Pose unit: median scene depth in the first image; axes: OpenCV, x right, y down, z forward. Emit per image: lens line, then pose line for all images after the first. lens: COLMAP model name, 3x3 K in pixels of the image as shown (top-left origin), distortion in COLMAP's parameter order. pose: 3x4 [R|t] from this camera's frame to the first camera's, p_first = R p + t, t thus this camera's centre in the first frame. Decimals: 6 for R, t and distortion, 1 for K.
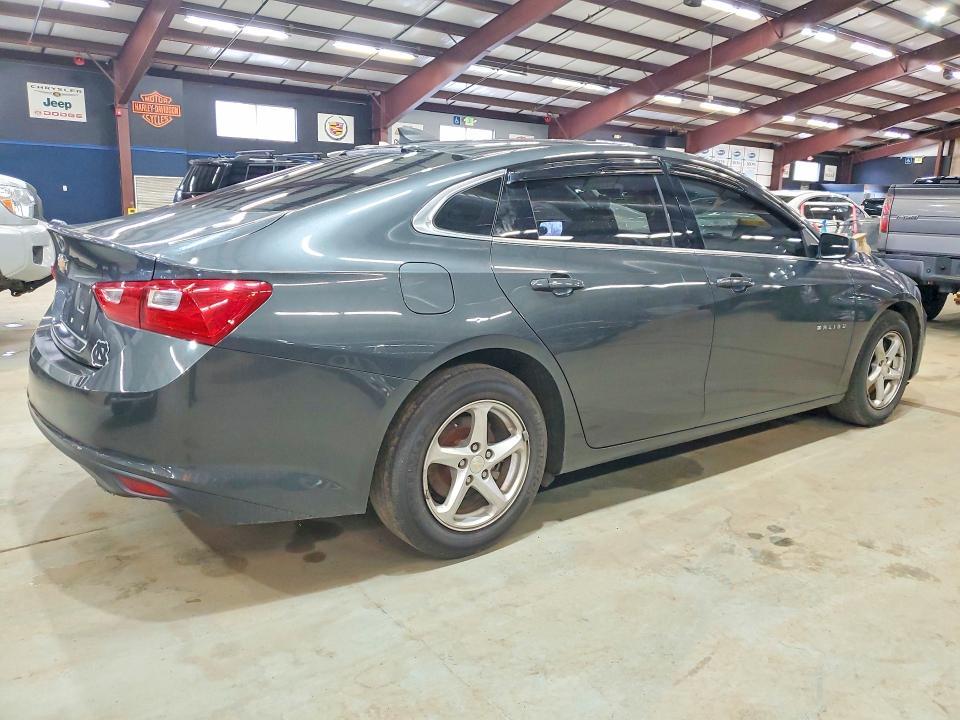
lens RADIAL K [[736.3, 0, 478.8], [0, 736.3, 360.6], [0, 0, 1]] dist [0.000451, -0.011321]
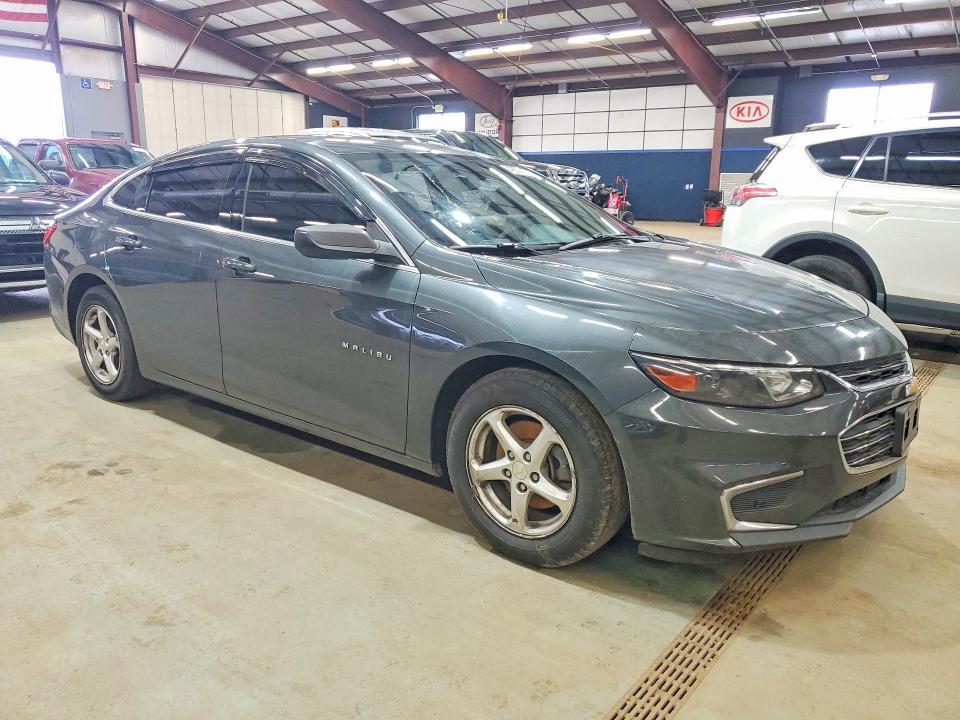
lens RADIAL K [[736.3, 0, 479.0], [0, 736.3, 359.7], [0, 0, 1]] dist [0.000451, -0.011321]
pose [[0.276086, 0.193862, -0.941379, 1.074034], [-0.204473, 0.968873, 0.139556, -0.134067], [0.939131, 0.153957, 0.307132, 0.784854]]
